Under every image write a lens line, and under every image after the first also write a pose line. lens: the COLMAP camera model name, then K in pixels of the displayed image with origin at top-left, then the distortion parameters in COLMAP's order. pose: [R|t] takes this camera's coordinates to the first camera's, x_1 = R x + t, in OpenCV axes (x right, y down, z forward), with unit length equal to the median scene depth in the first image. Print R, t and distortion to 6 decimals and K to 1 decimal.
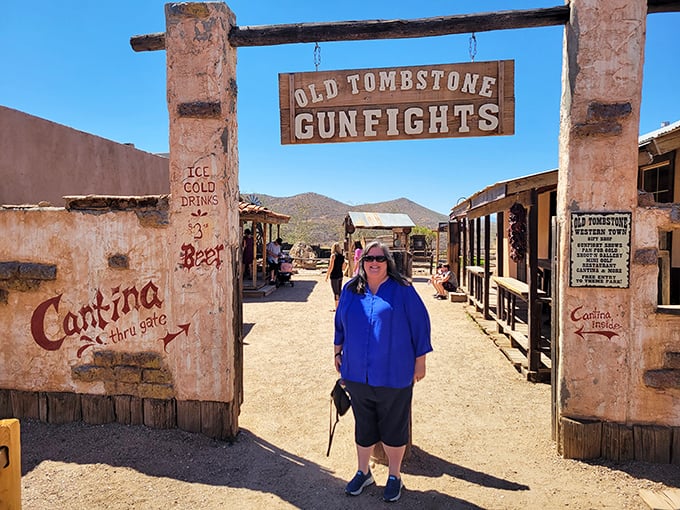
lens RADIAL K [[269.7, 0, 340.0], [0, 269.7, 255.0], [0, 0, 1]] dist [0.032622, 0.000044]
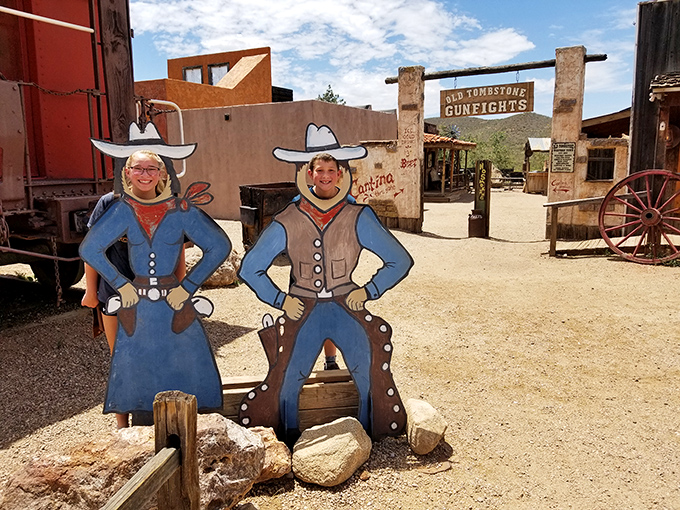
lens RADIAL K [[515.9, 0, 340.0], [0, 515.9, 255.0], [0, 0, 1]] dist [0.029588, -0.004037]
pose [[0.923921, 0.052579, -0.378953, 0.850971], [-0.003246, 0.991553, 0.129662, 0.248482], [0.382569, -0.118568, 0.916287, -4.087202]]
